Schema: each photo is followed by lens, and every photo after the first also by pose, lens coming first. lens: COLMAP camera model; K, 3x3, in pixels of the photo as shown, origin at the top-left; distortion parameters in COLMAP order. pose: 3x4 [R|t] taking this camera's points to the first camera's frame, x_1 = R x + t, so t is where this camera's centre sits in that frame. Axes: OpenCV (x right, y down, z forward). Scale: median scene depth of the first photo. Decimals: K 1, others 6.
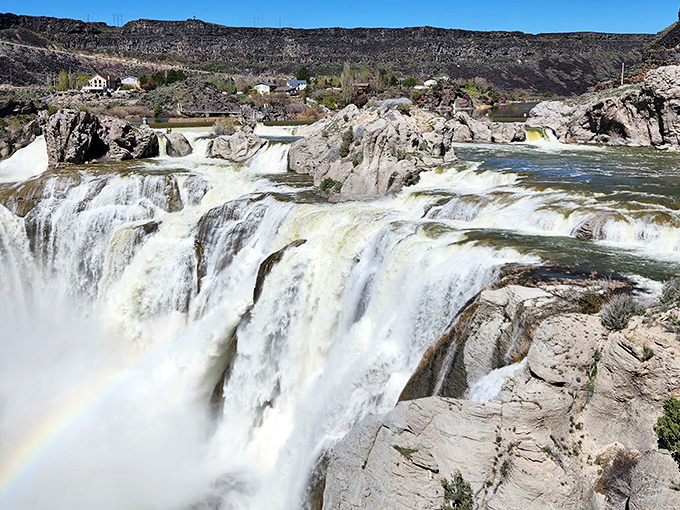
lens RADIAL K [[3030.8, 0, 340.0], [0, 3030.8, 255.0], [0, 0, 1]] dist [-0.108495, -0.457474]
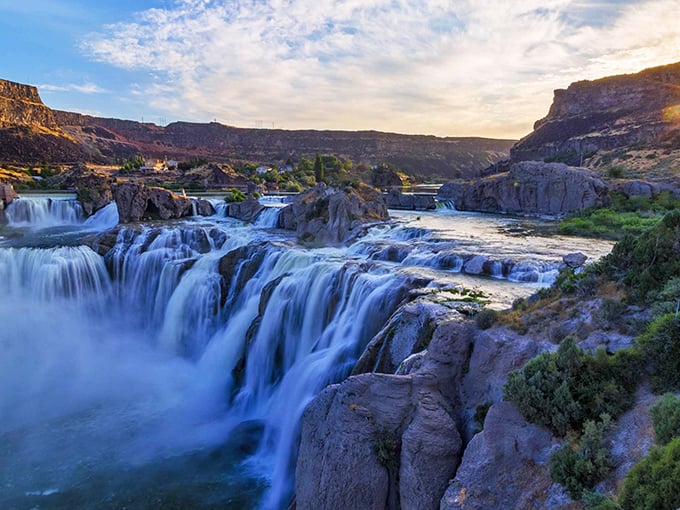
lens RADIAL K [[3030.8, 0, 340.0], [0, 3030.8, 255.0], [0, 0, 1]] dist [-0.108495, -0.457474]
pose [[0.999954, 0.005214, 0.008086, 0.000809], [-0.005161, 0.999965, -0.006591, -0.003640], [-0.008120, 0.006549, 0.999946, -0.511831]]
